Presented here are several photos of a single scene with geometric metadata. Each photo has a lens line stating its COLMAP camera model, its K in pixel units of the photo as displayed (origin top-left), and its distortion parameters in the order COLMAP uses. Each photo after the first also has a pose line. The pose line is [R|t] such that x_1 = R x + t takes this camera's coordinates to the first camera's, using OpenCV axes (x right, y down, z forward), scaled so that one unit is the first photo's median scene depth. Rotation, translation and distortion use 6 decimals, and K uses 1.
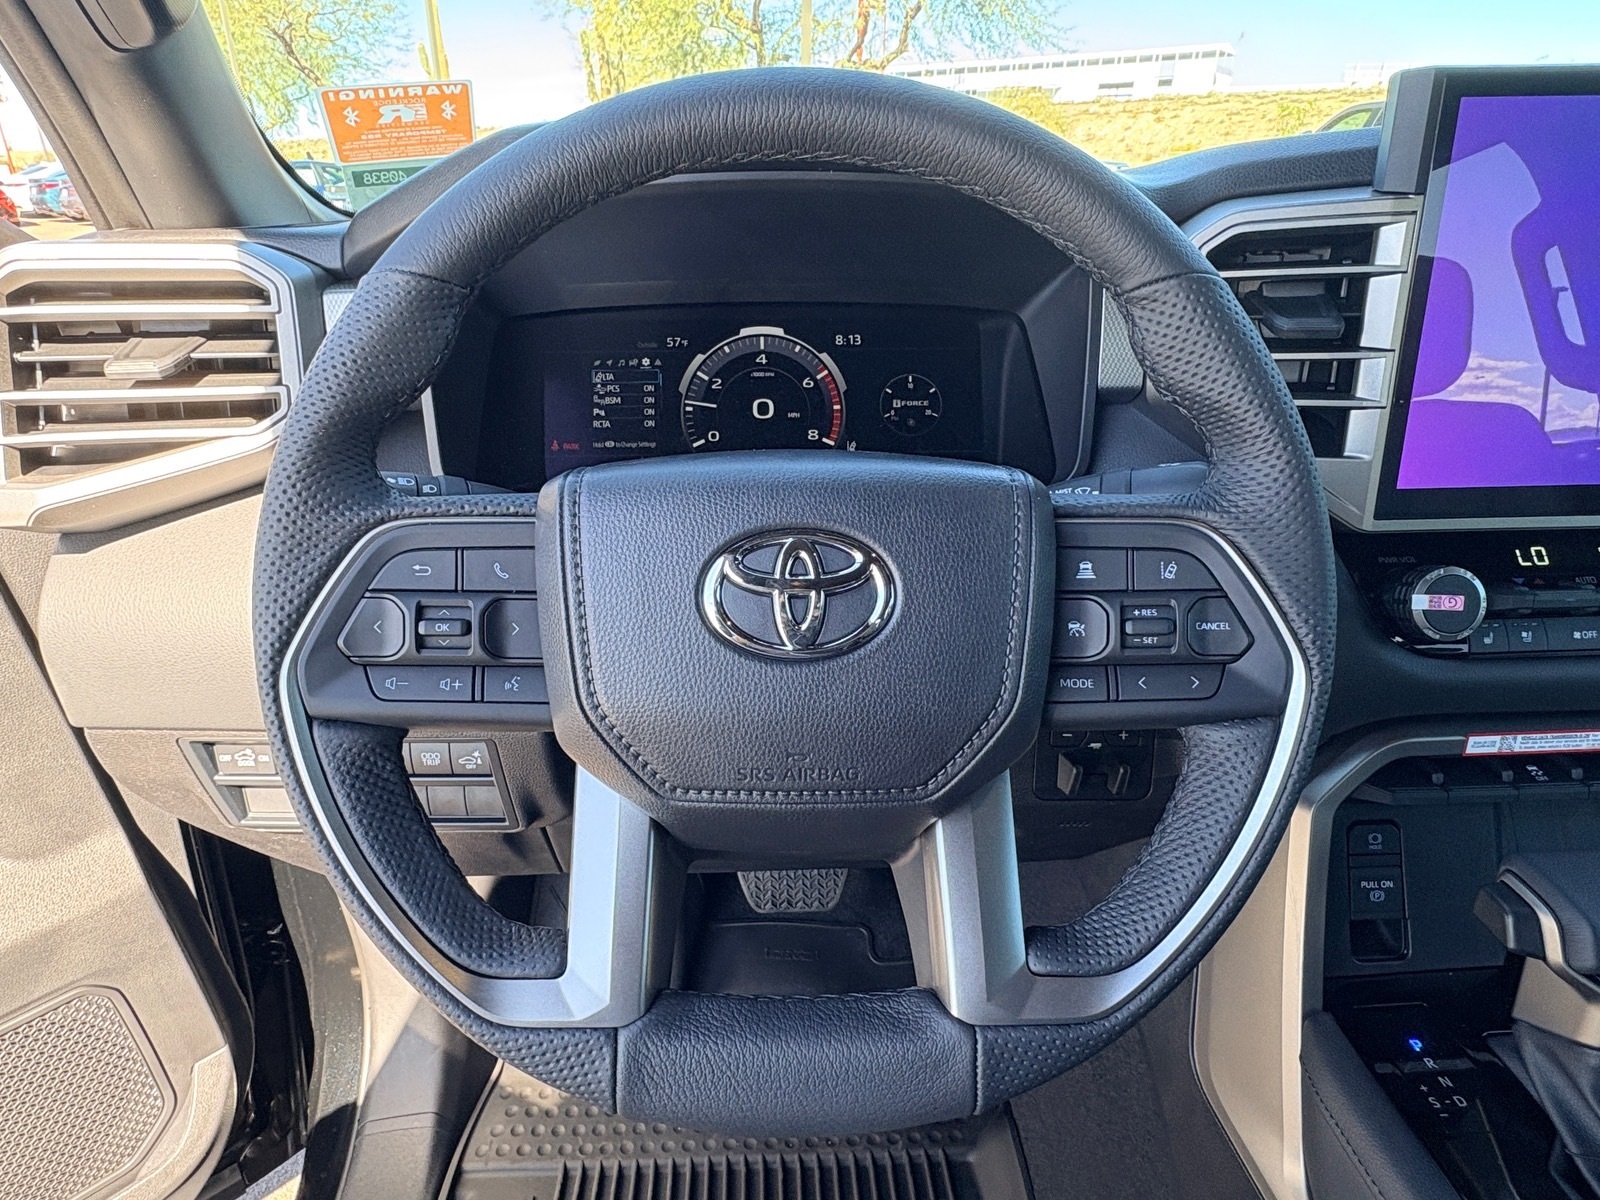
lens RADIAL K [[934.3, 0, 770.0], [0, 934.3, 602.7], [0, 0, 1]] dist [0.001851, -0.003095]
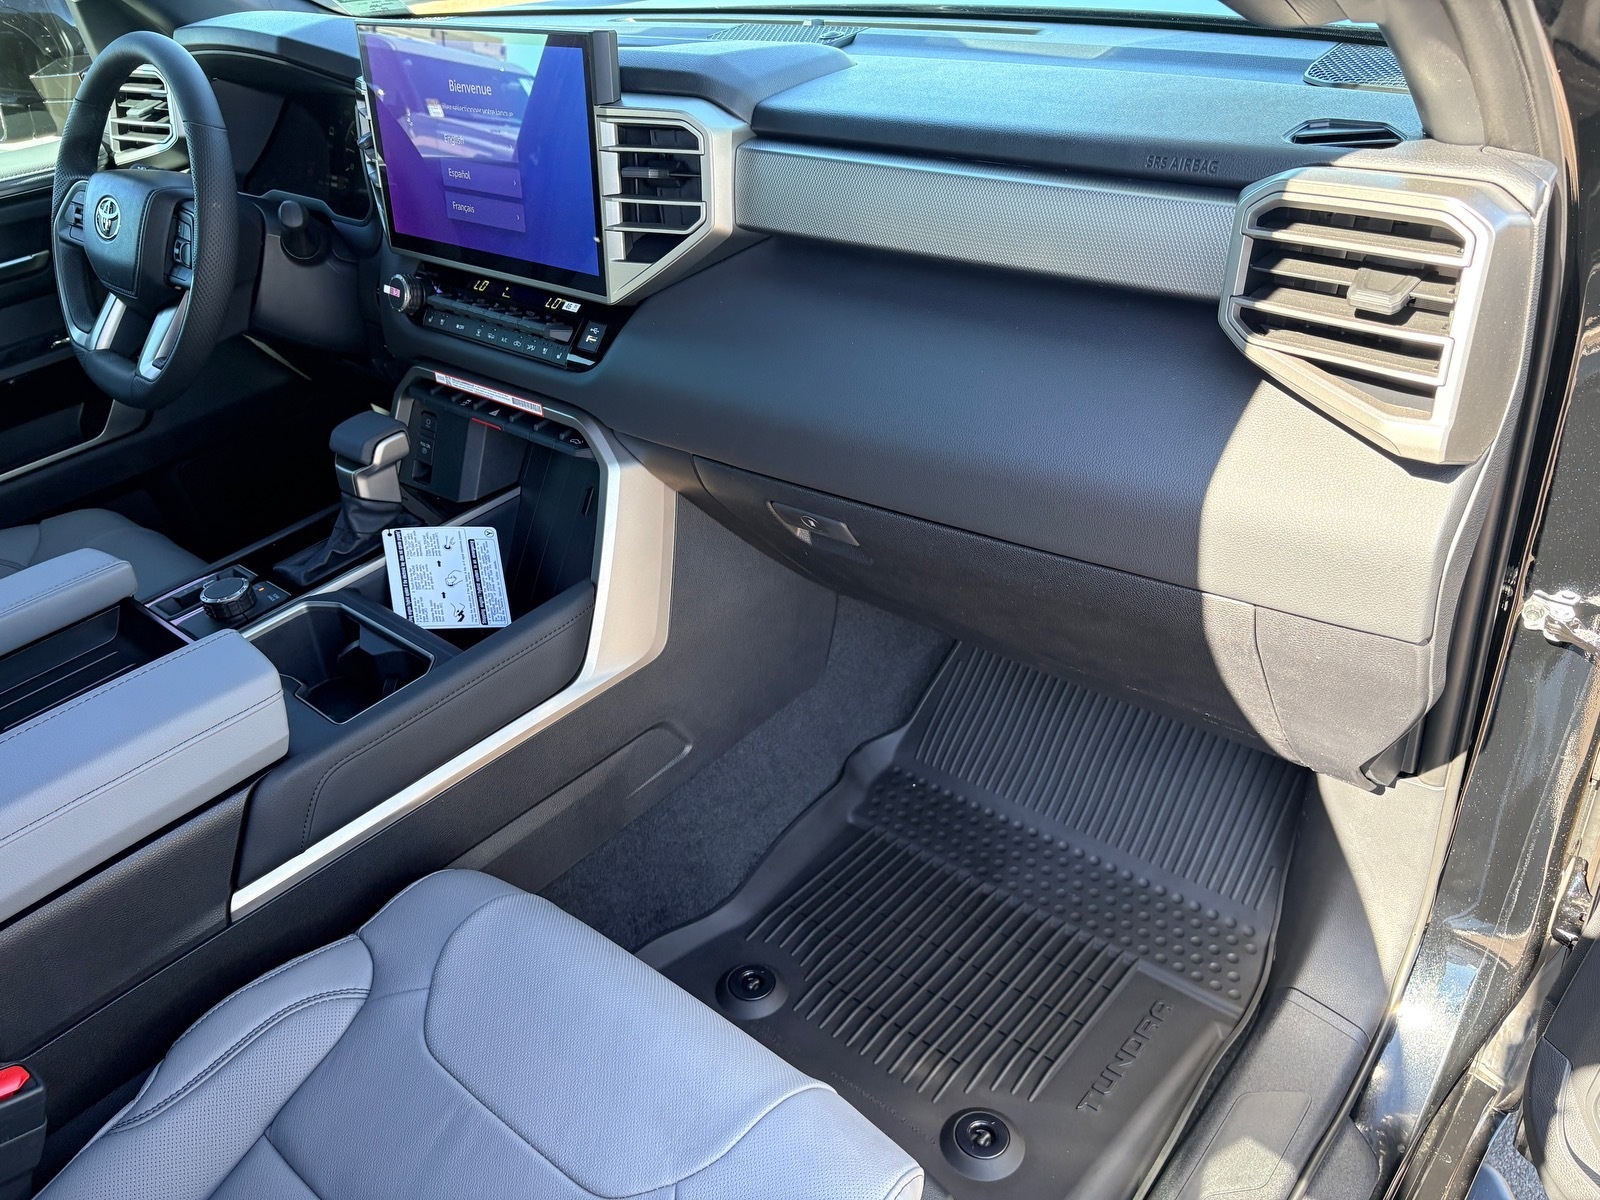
lens RADIAL K [[1208.8, 0, 810.3], [0, 1208.8, 600.6], [0, 0, 1]] dist [0.019086, -0.018810]
pose [[0.736052, 0.325290, -0.593644, 2.423339], [-0.203020, 0.942683, 0.264825, -0.190005], [0.645763, -0.074403, 0.759904, -0.360019]]
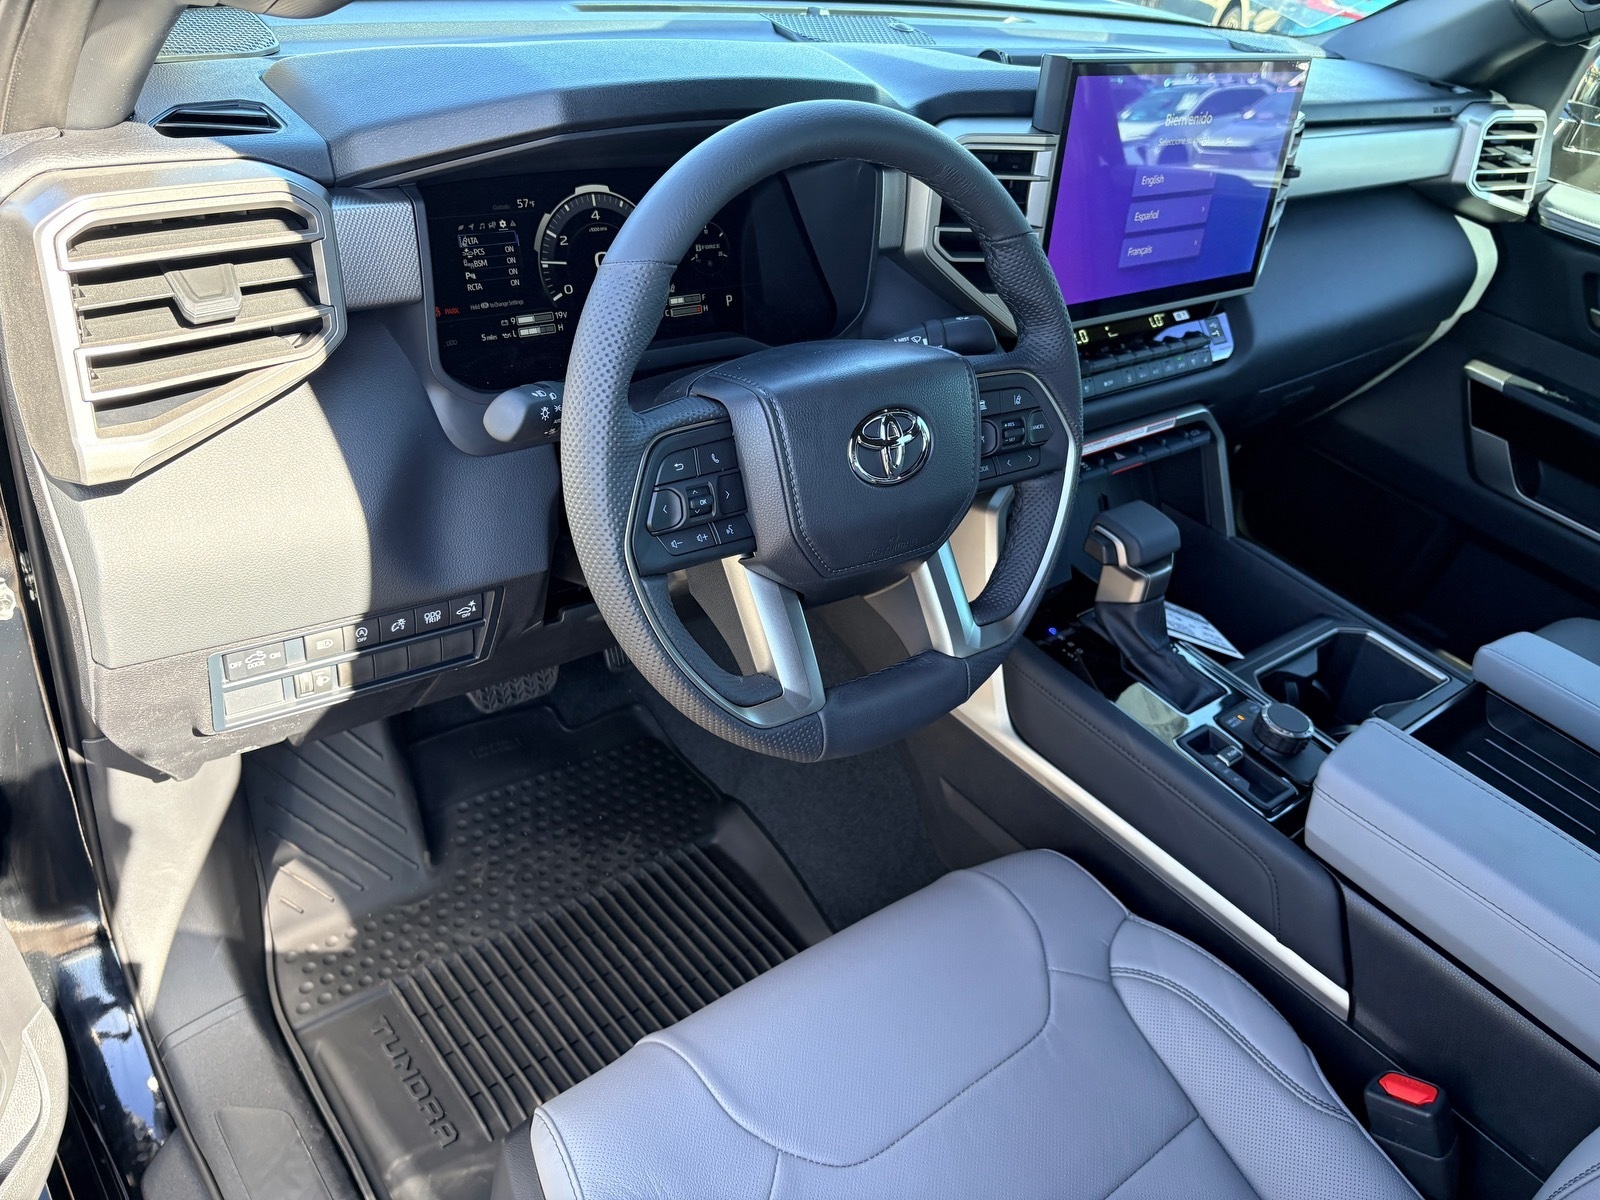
lens RADIAL K [[1208.8, 0, 800.3], [0, 1208.8, 601.7], [0, 0, 1]] dist [0.019086, -0.018810]
pose [[0.784547, -0.233524, 0.574415, -0.771984], [0.088194, 0.958979, 0.269407, -0.186694], [-0.613765, -0.160702, 0.772960, -0.364143]]
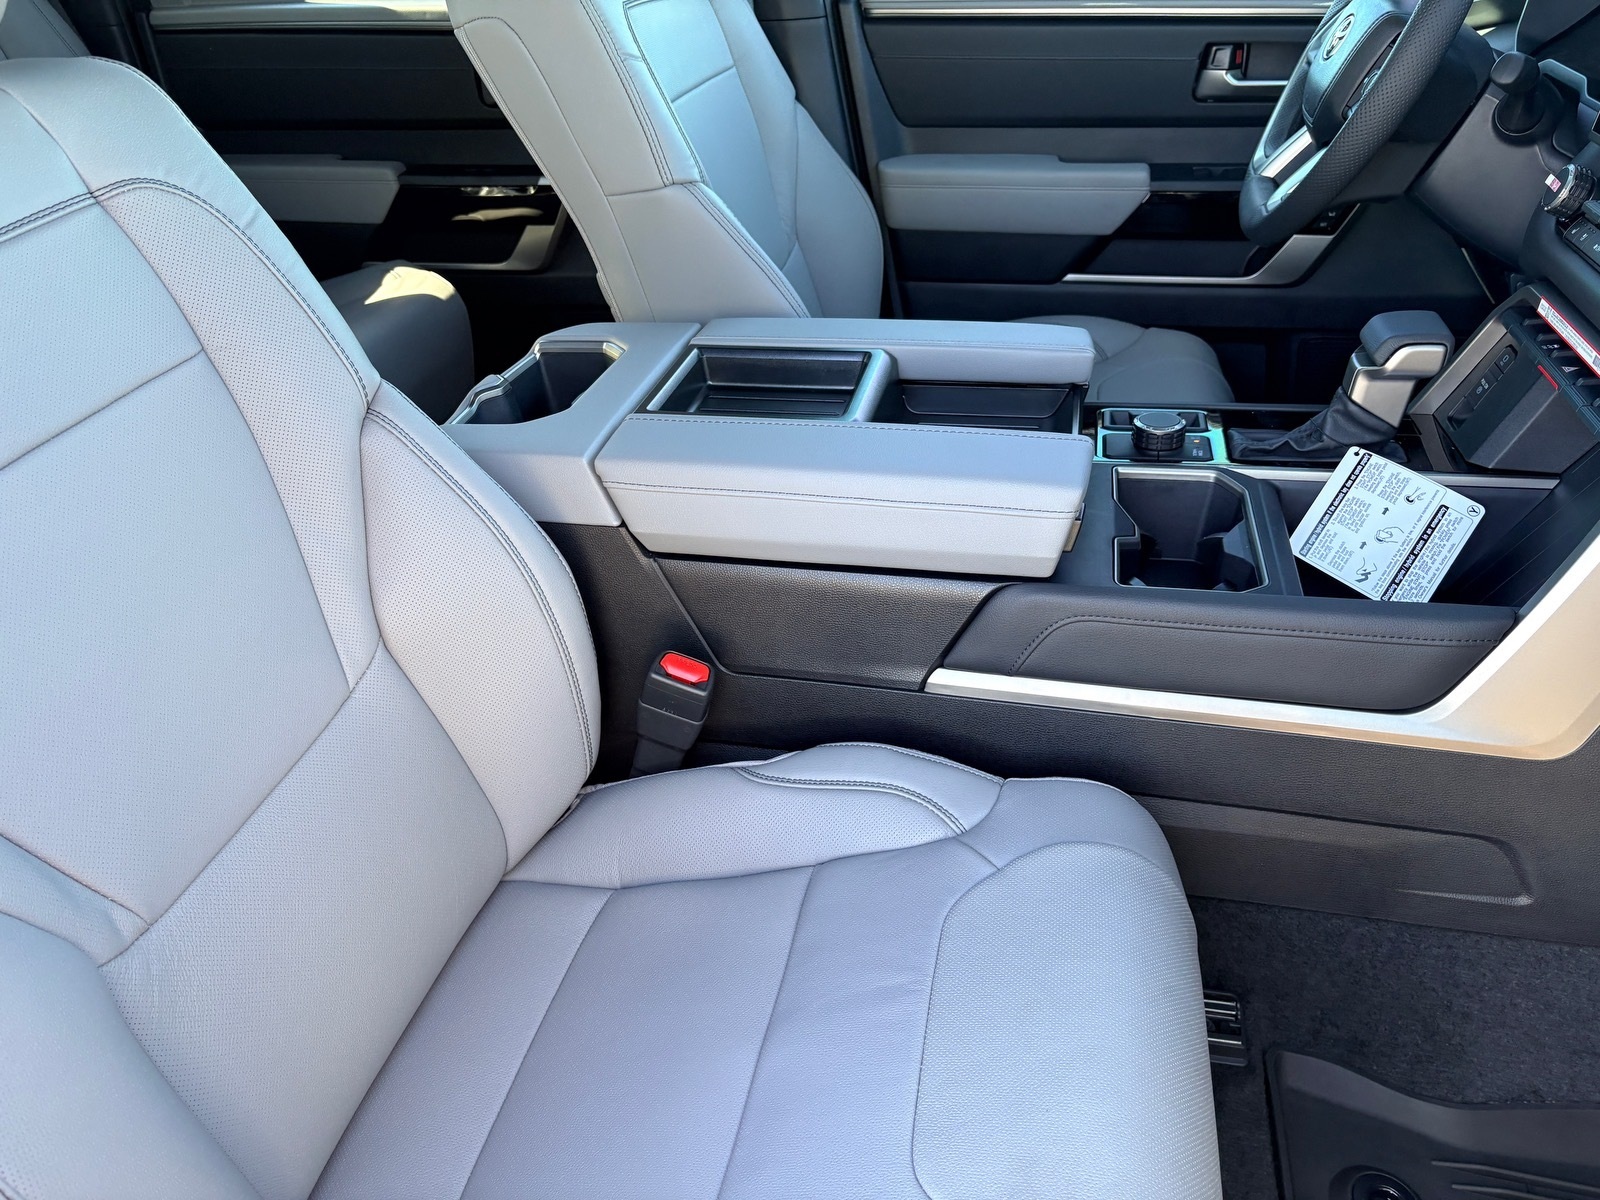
lens RADIAL K [[1208.8, 0, 794.3], [0, 1208.8, 601.3], [0, 0, 1]] dist [0.019086, -0.018810]
pose [[-0.245100, 0.525010, -0.815041, 2.344012], [-0.343507, 0.739117, 0.579403, -0.172218], [0.906603, 0.421984, -0.000813, 0.104099]]
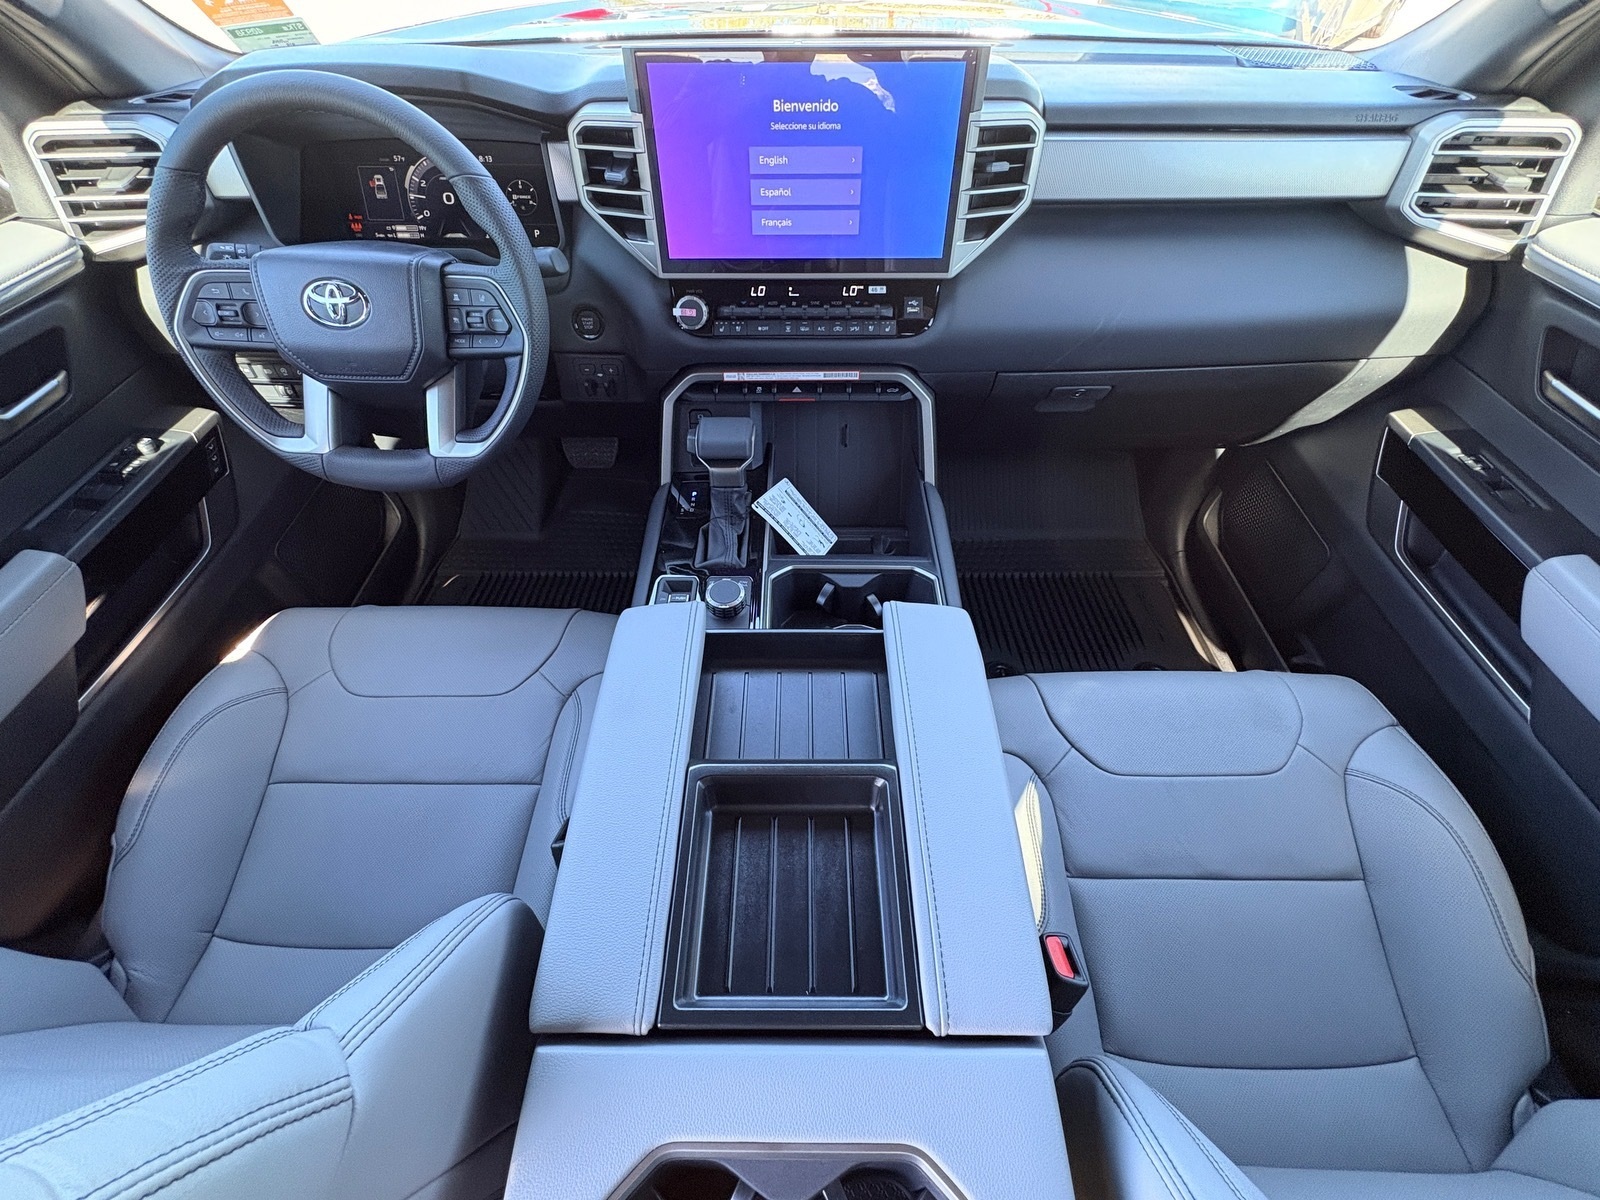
lens RADIAL K [[660.3, 0, 797.2], [0, 660.3, 590.7], [0, 0, 1]] dist [0.000050, 0.000330]
pose [[0.999250, 0.034674, -0.017226, 0.806929], [-0.024495, 0.910727, 0.412282, -0.042019], [0.029983, -0.411551, 0.910893, -0.634568]]
